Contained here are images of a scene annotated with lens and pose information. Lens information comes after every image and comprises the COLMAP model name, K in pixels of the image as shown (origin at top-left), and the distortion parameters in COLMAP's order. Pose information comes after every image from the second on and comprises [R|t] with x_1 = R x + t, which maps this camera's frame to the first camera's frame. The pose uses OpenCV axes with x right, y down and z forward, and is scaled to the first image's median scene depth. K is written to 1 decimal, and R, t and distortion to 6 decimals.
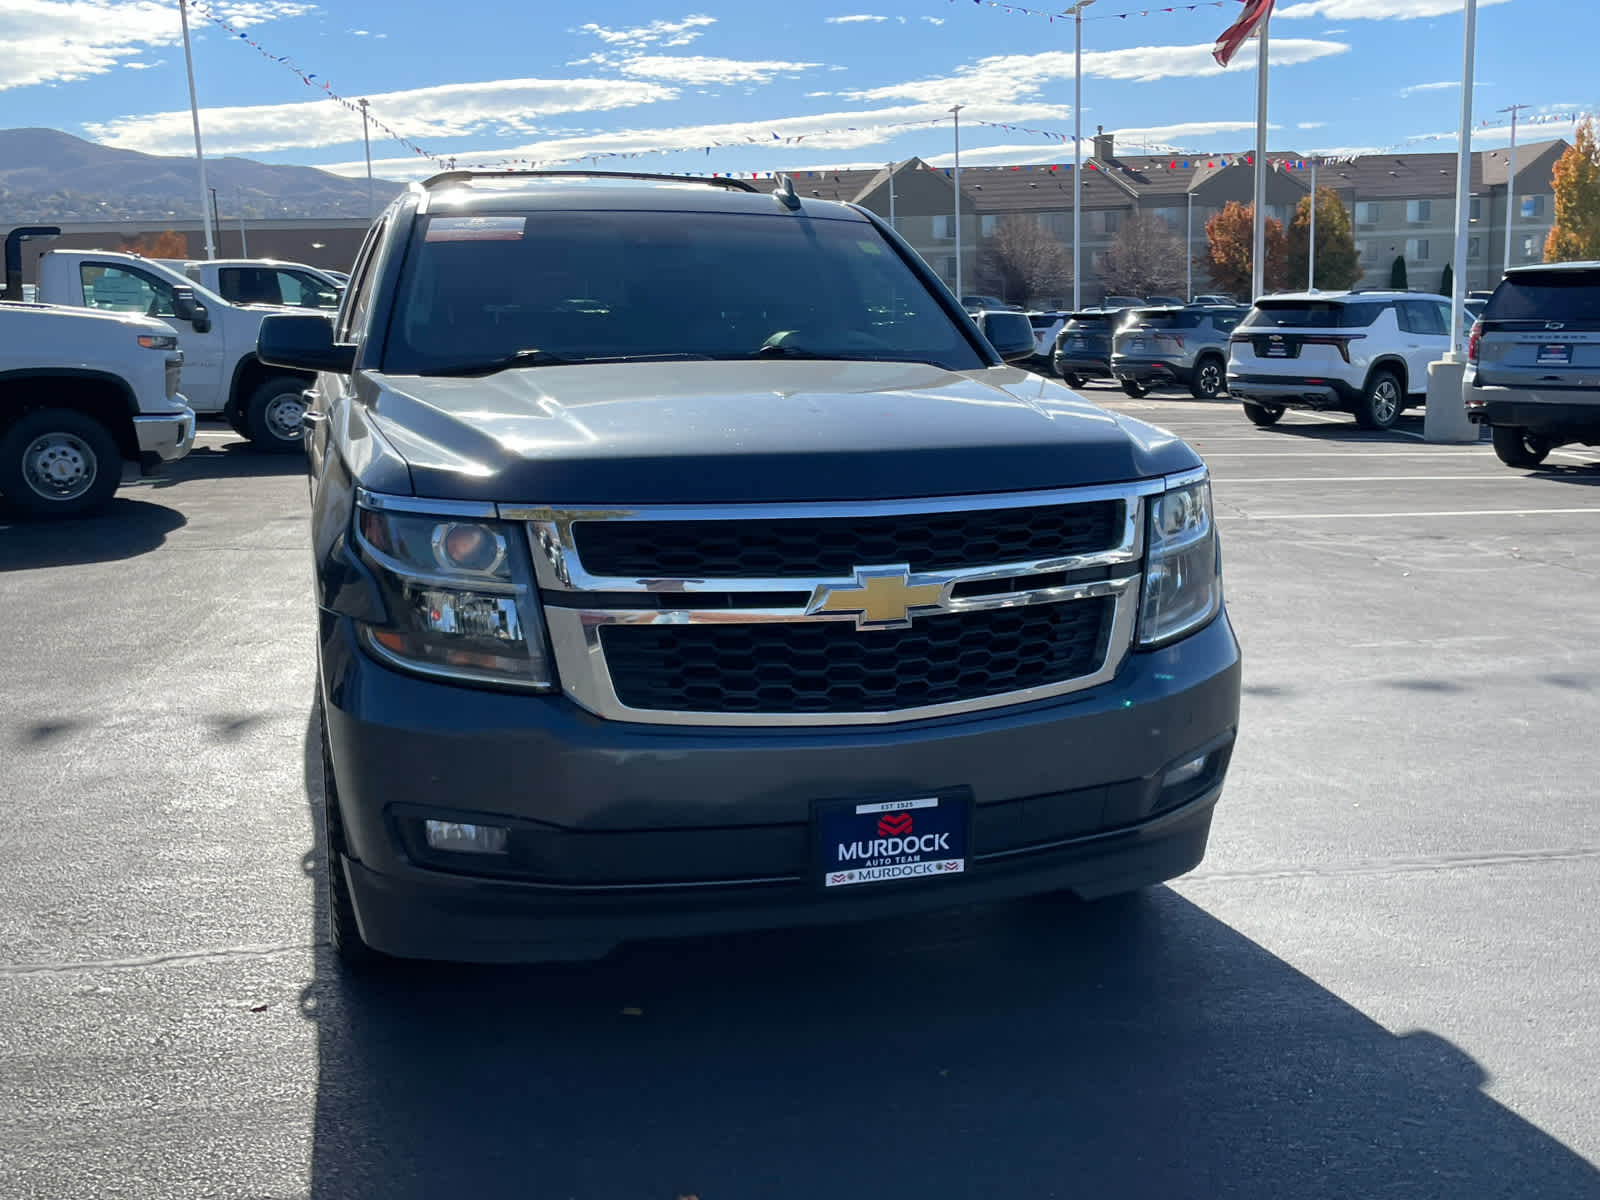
lens RADIAL K [[1642.2, 0, 806.3], [0, 1642.2, 576.7], [0, 0, 1]] dist [0.104175, -0.181261]
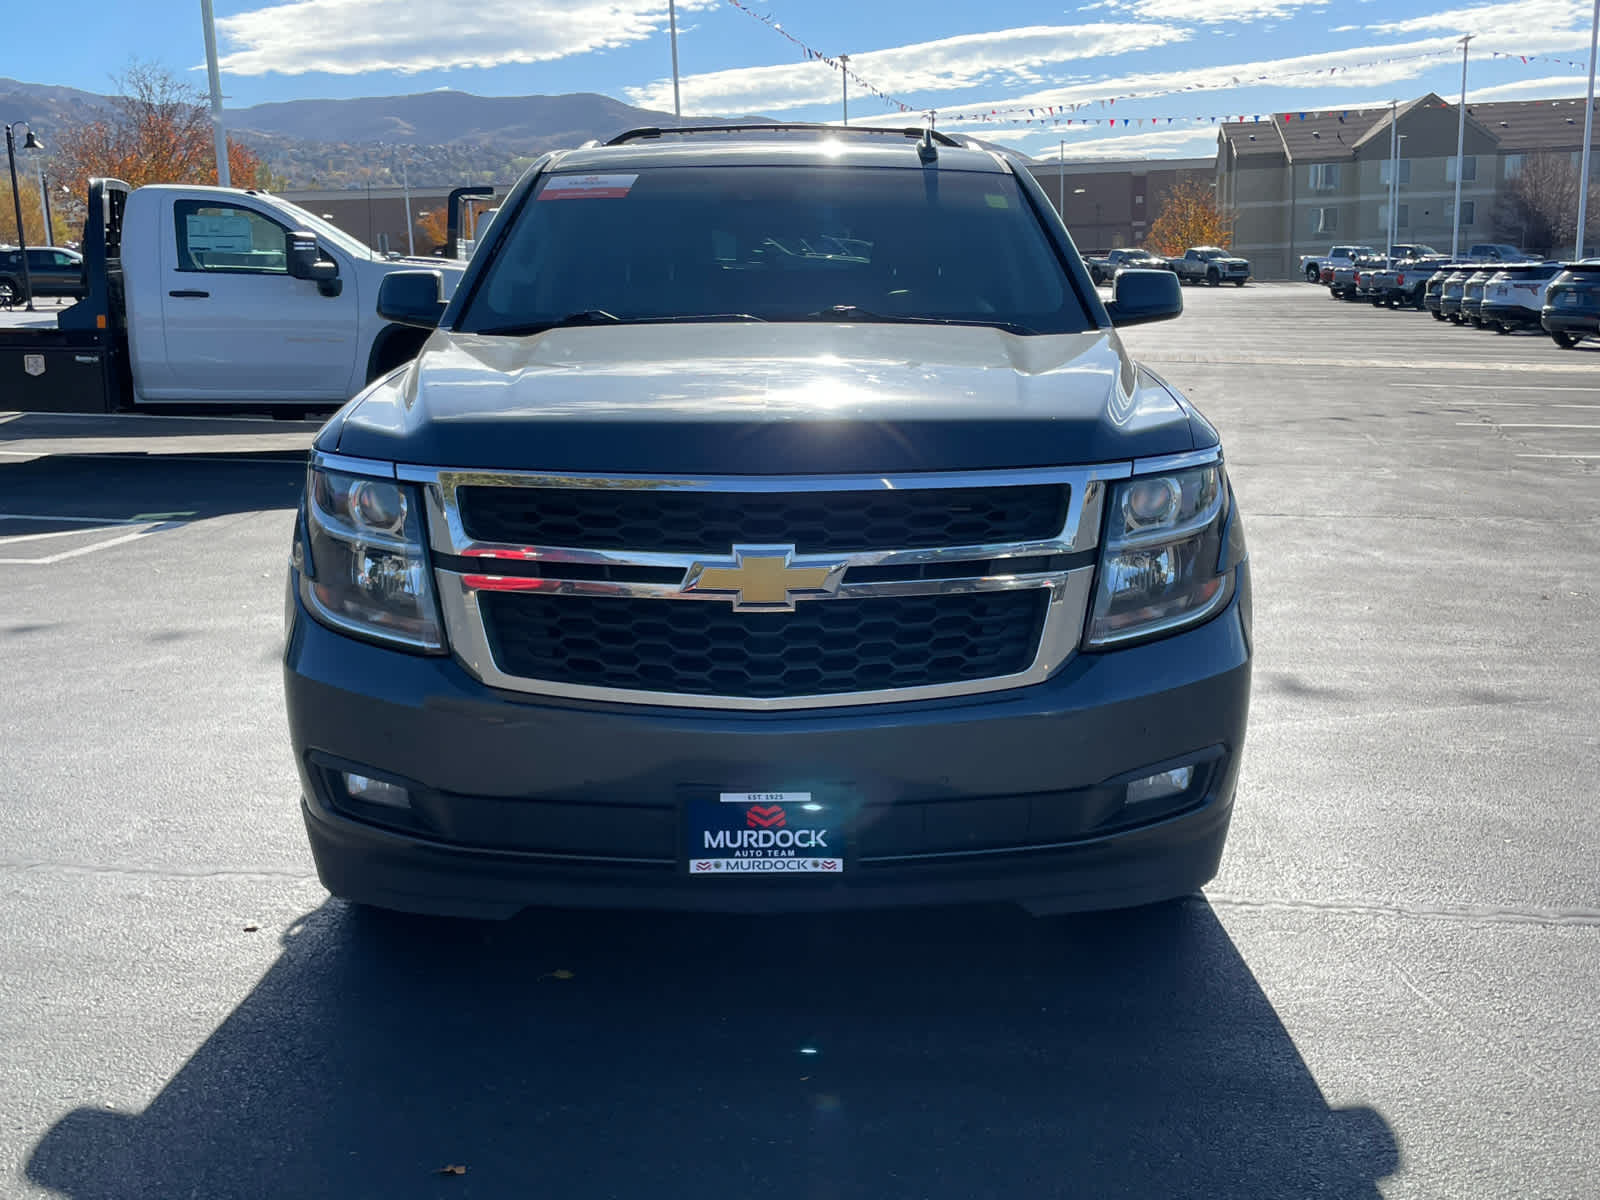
lens RADIAL K [[1639.8, 0, 808.1], [0, 1639.8, 597.2], [0, 0, 1]] dist [0.095201, -0.144546]
pose [[0.958218, 0.058756, -0.279940, 0.322667], [-0.047342, 0.997755, 0.047368, -0.021563], [0.282094, -0.032136, 0.958848, 0.093114]]
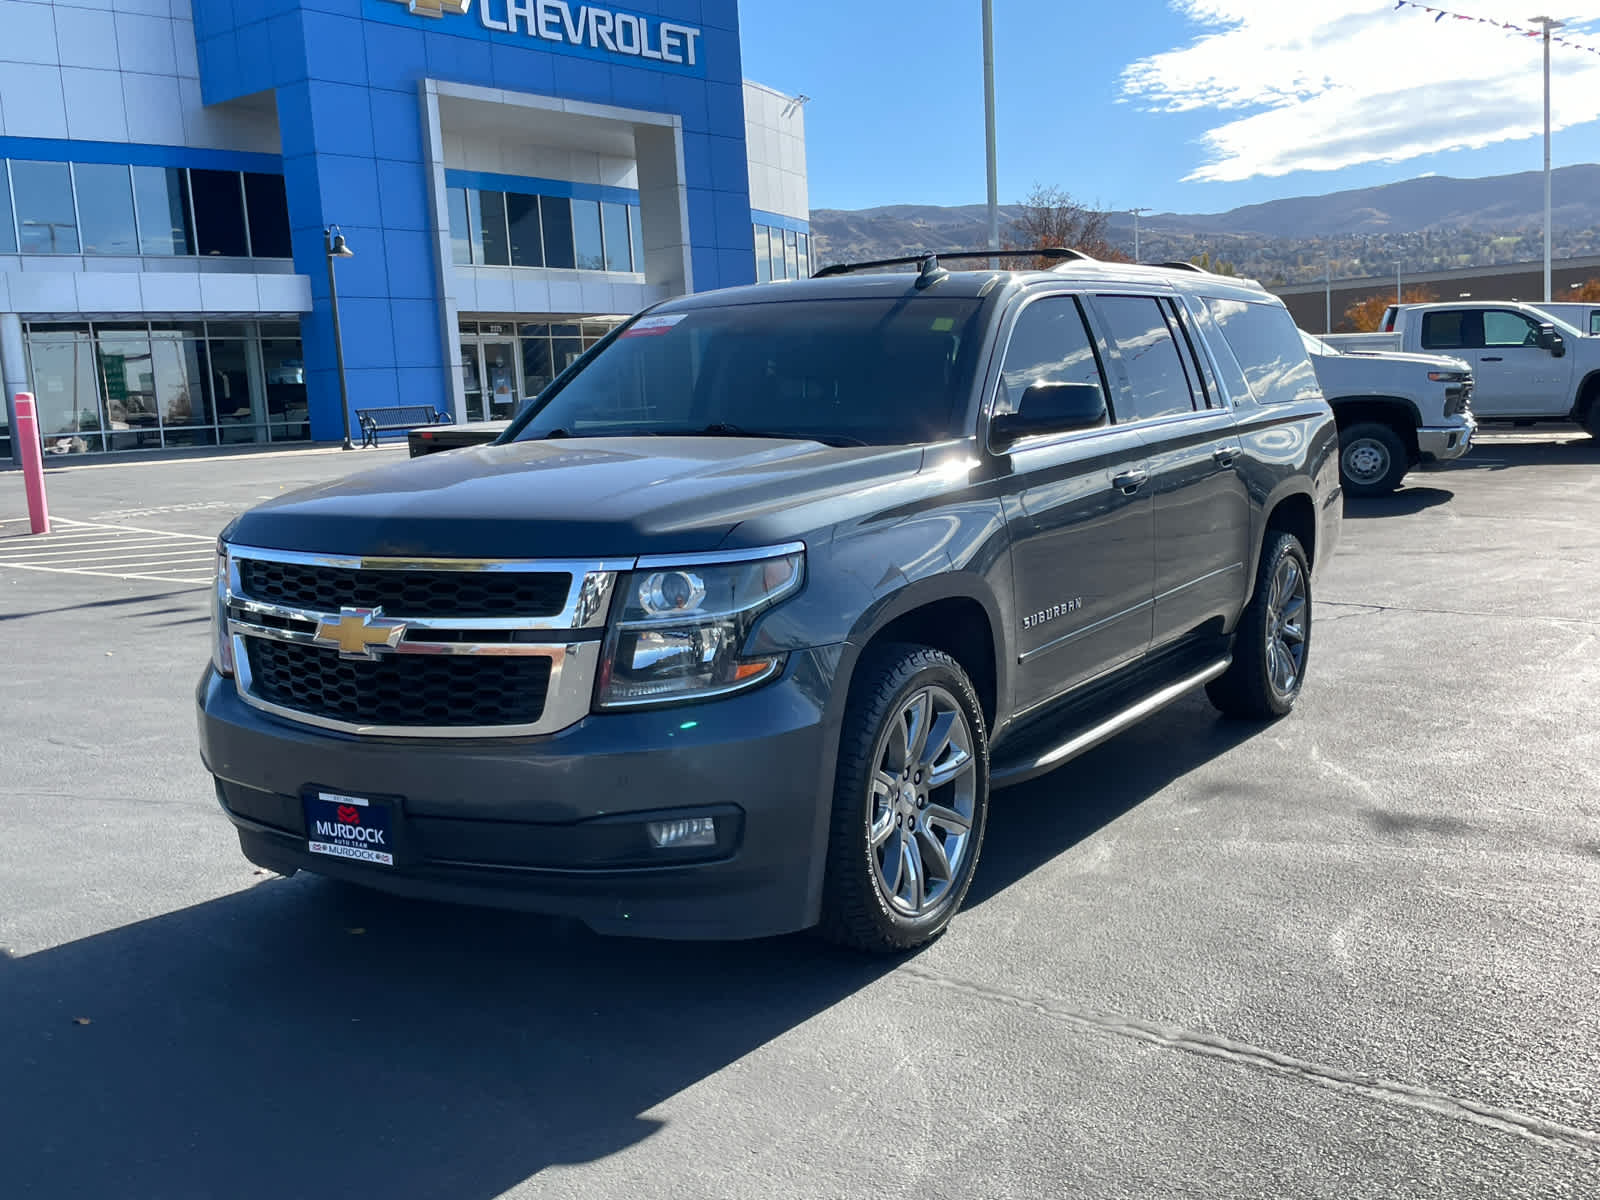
lens RADIAL K [[1626.7, 0, 824.4], [0, 1626.7, 595.0], [0, 0, 1]] dist [0.101952, -0.142898]
pose [[0.670330, 0.083965, -0.737298, 1.156713], [-0.090168, 0.995432, 0.031383, -0.084640], [0.736565, 0.045444, 0.674839, 0.396942]]
